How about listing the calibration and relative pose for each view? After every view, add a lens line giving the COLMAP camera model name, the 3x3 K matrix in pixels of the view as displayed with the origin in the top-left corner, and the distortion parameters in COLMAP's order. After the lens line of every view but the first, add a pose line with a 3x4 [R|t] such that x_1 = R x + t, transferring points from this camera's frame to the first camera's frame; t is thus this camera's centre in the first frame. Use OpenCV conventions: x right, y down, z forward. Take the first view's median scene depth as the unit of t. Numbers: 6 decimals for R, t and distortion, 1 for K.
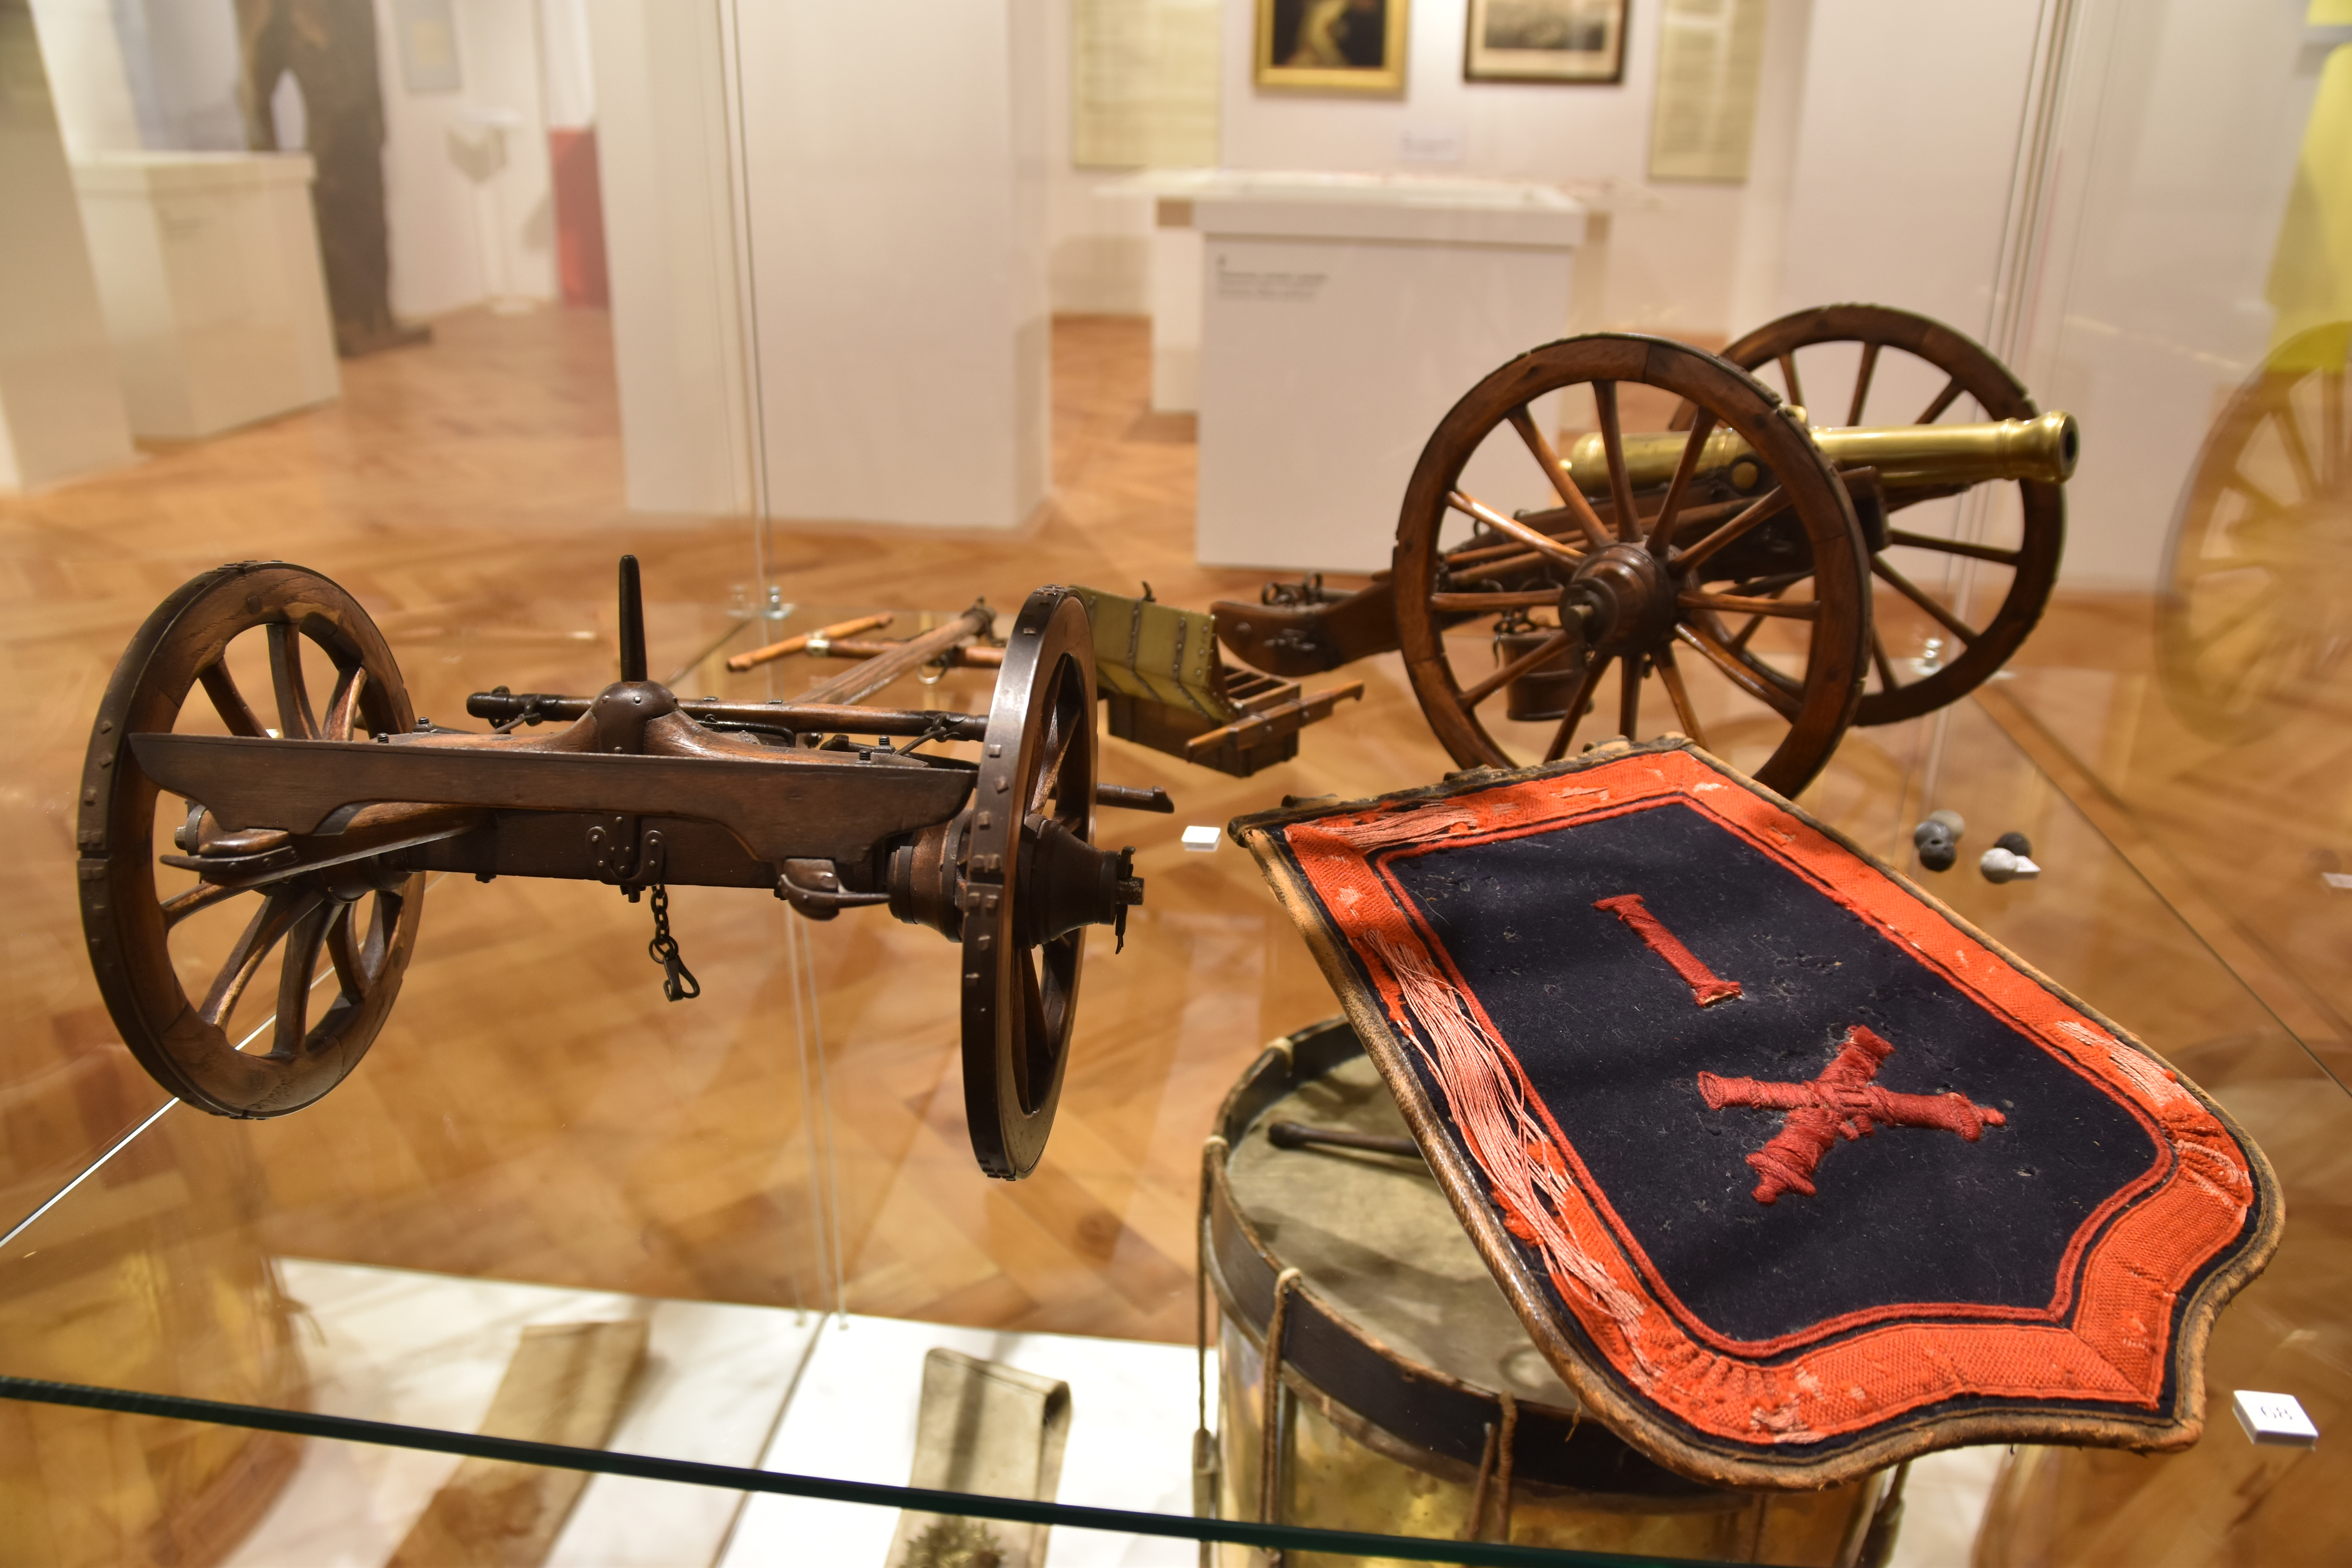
lens RADIAL K [[1738.1, 0, 1169.3], [0, 1738.1, 813.1], [0, 0, 1]] dist [-0.140335, 0.109966]
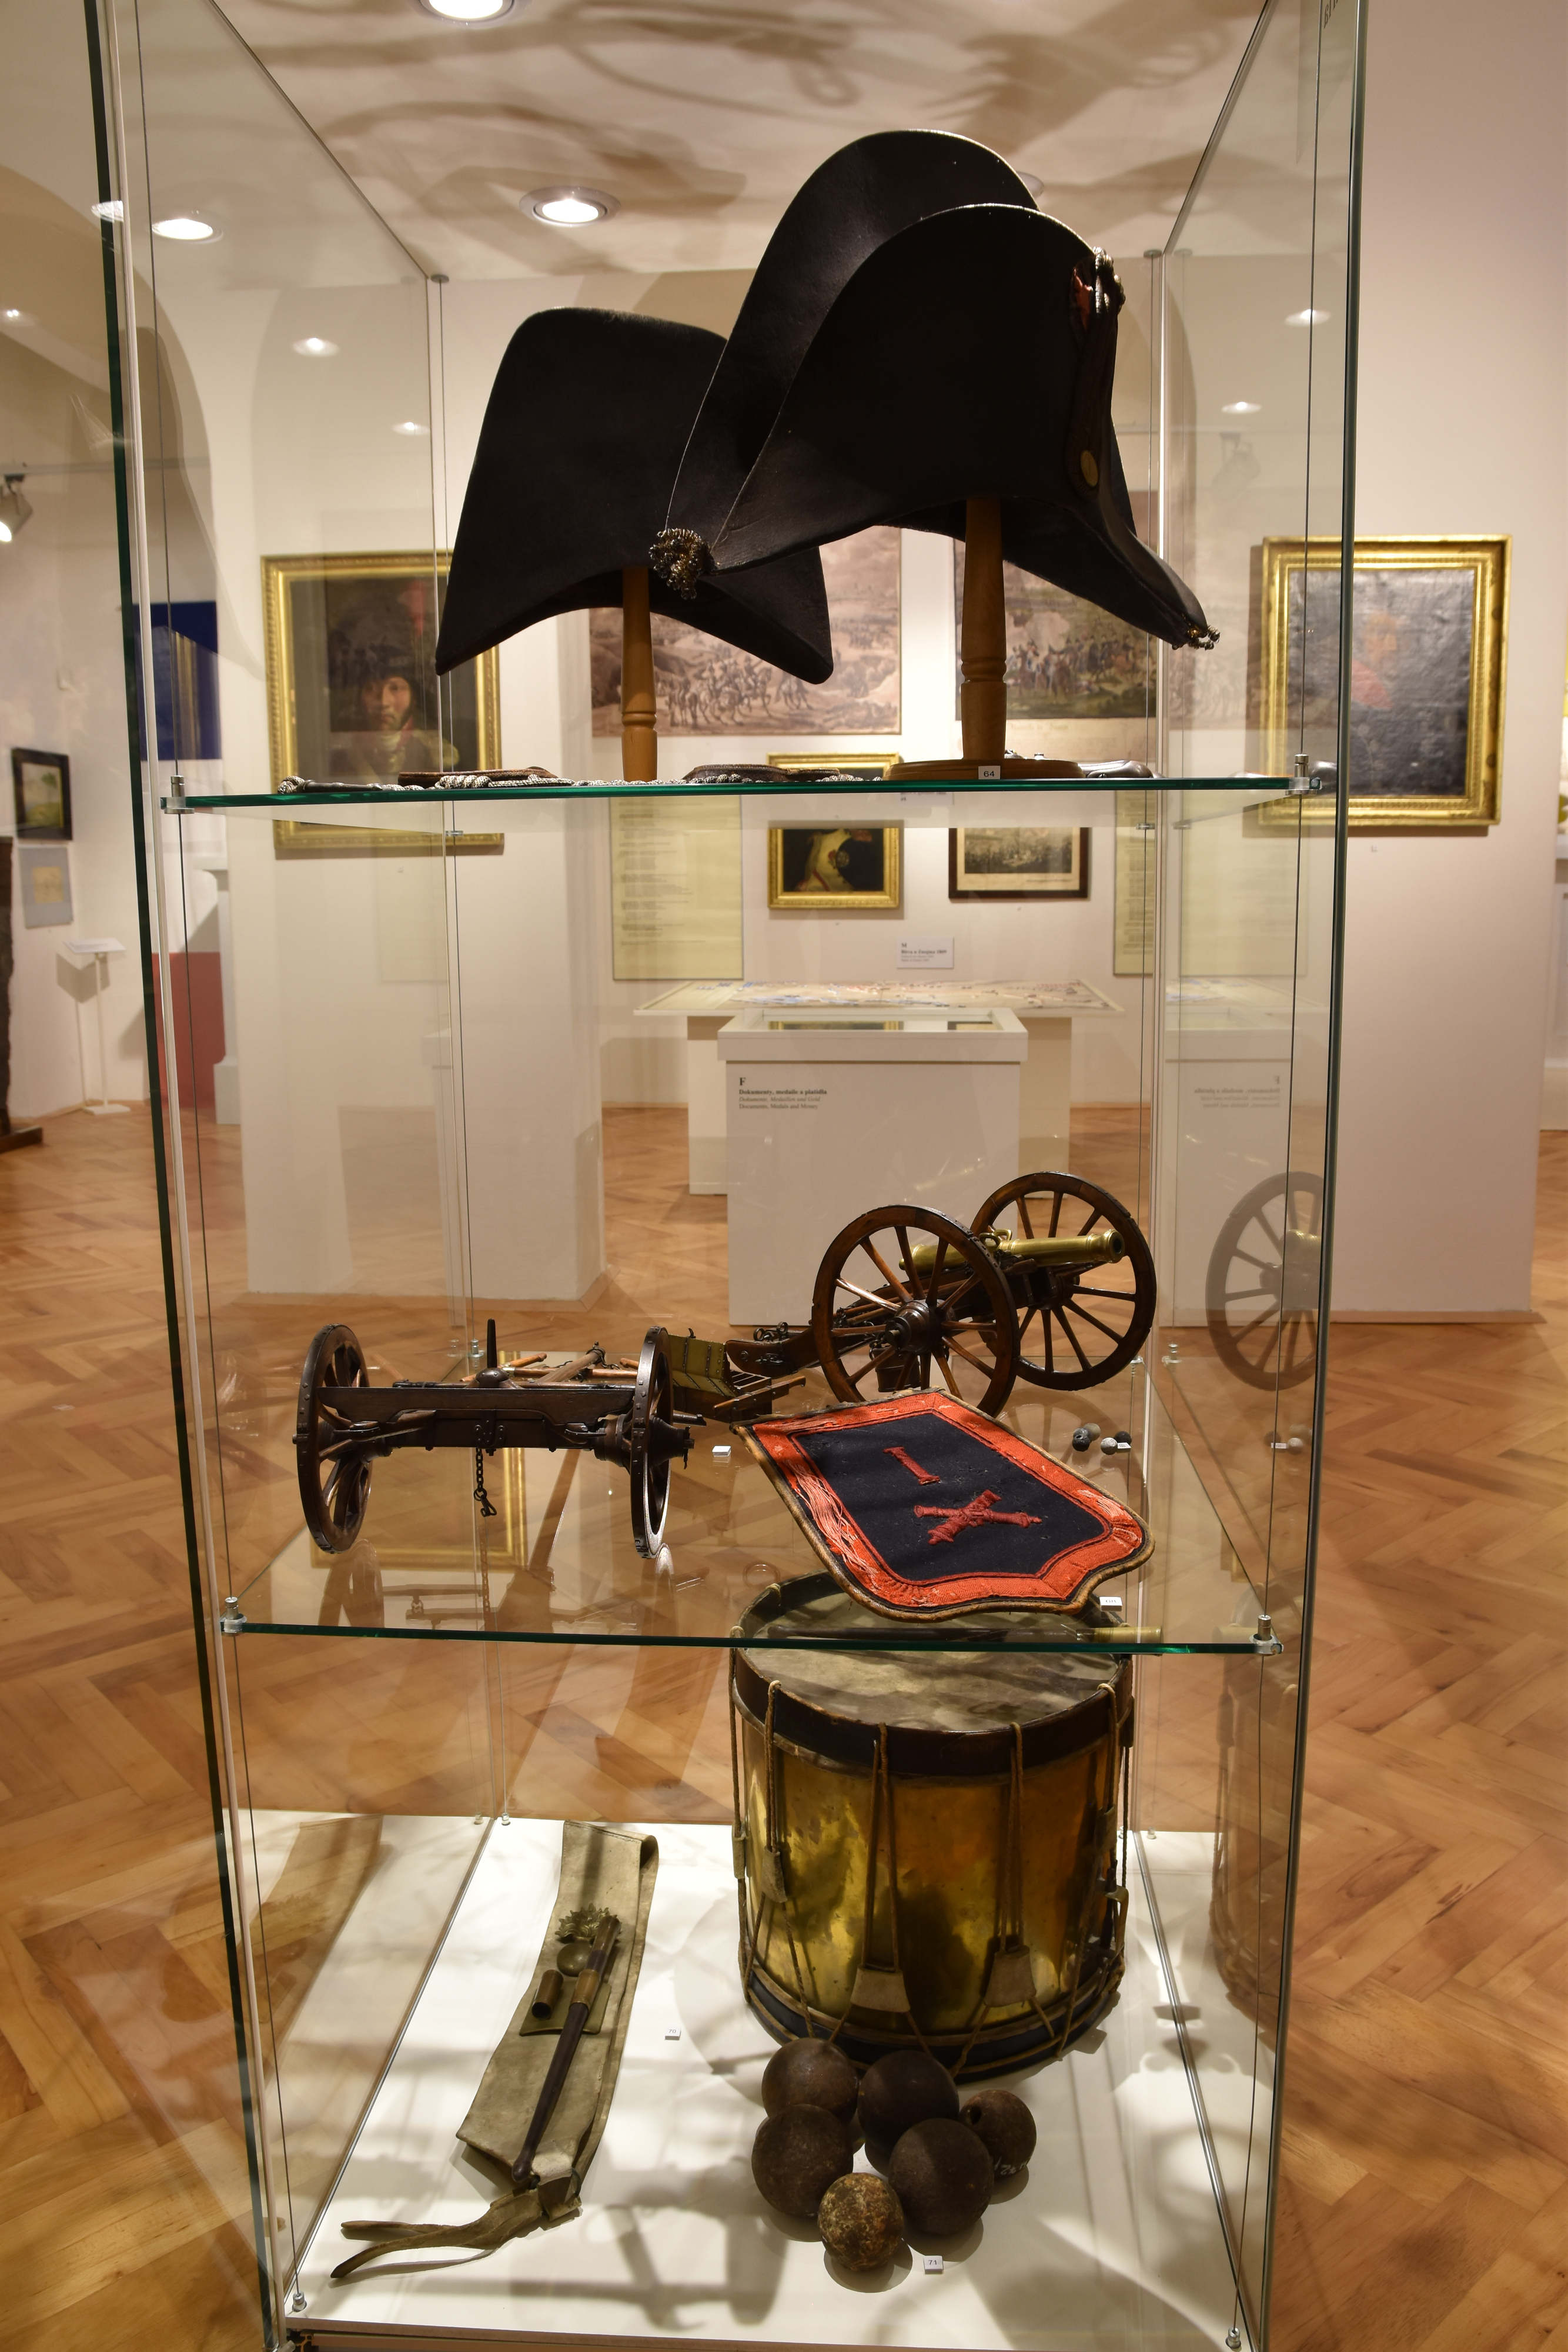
lens RADIAL K [[1788.8, 0, 789.1], [0, 1788.8, 1174.7], [0, 0, 1]] dist [-0.138090, 0.123742]
pose [[0.998420, -0.030533, 0.047174, 0.008882], [0.040490, 0.973007, -0.227195, 0.187642], [-0.038964, 0.228746, 0.972706, -1.183406]]
